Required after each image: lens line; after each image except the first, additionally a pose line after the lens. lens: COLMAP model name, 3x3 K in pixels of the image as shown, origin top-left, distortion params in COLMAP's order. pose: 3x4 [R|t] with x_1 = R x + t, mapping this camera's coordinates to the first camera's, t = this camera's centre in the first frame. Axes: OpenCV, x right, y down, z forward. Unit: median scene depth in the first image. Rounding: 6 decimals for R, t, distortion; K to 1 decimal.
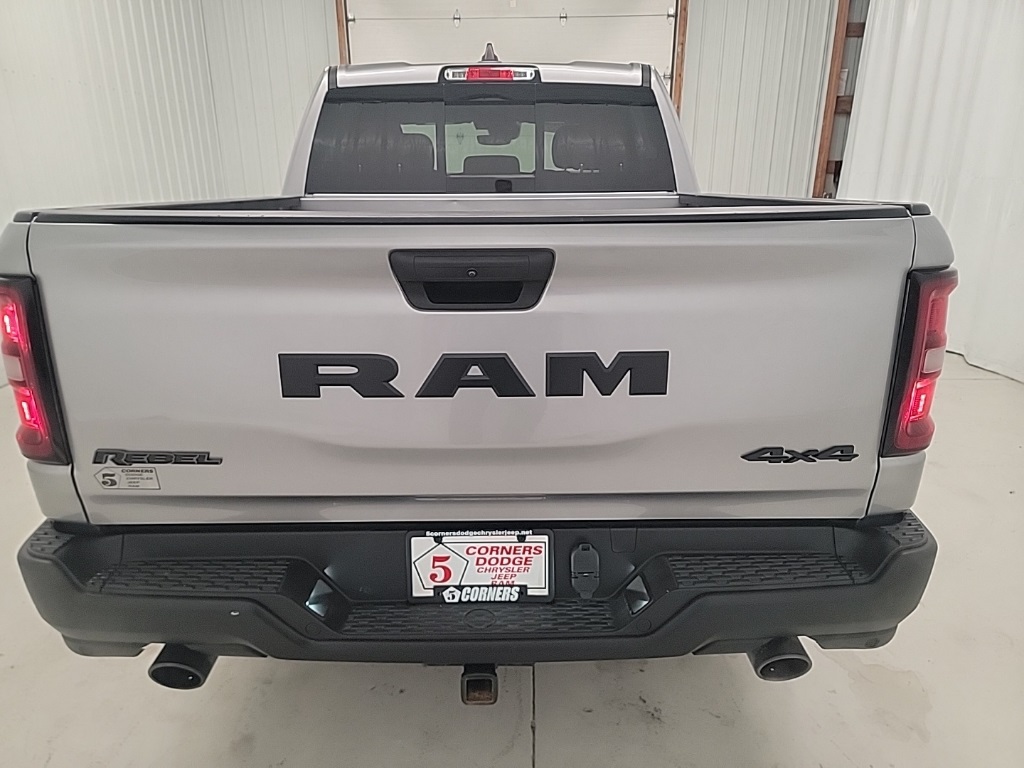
lens RADIAL K [[710.0, 0, 510.9], [0, 710.0, 385.7], [0, 0, 1]] dist [0.056864, -0.042065]
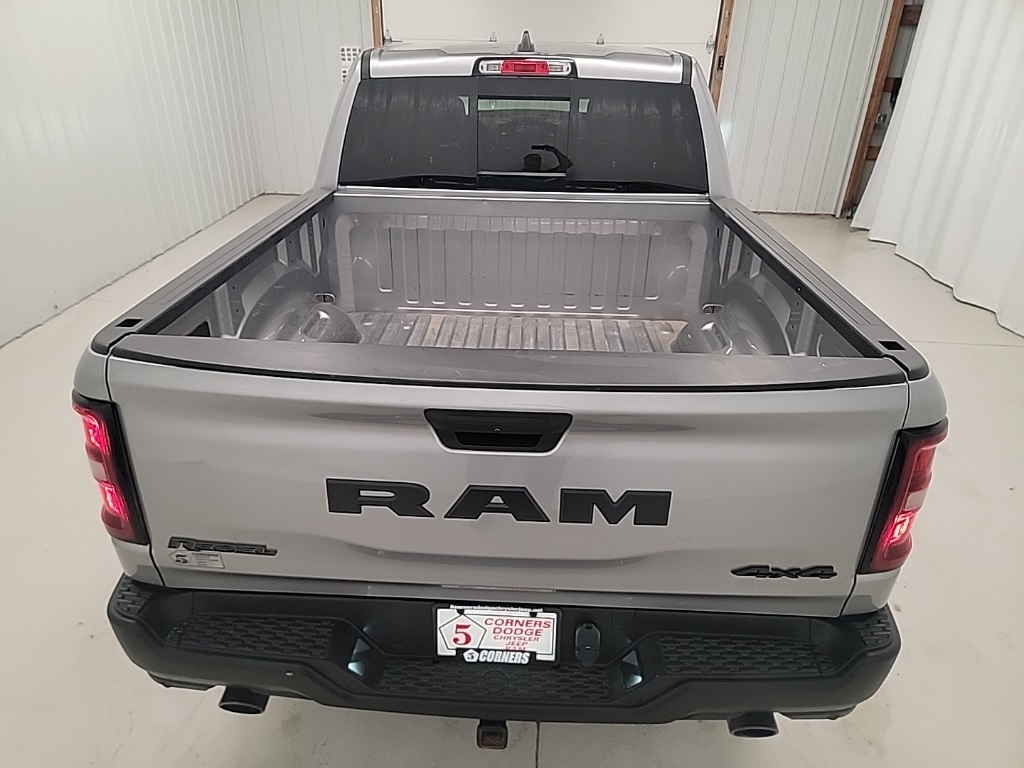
lens RADIAL K [[710.0, 0, 505.2], [0, 710.0, 392.4], [0, 0, 1]] dist [0.056864, -0.042065]
pose [[0.998402, 0.042837, -0.036866, -0.003037], [-0.036122, 0.985348, 0.166684, -0.327083], [0.043466, -0.165086, 0.985321, -0.074406]]
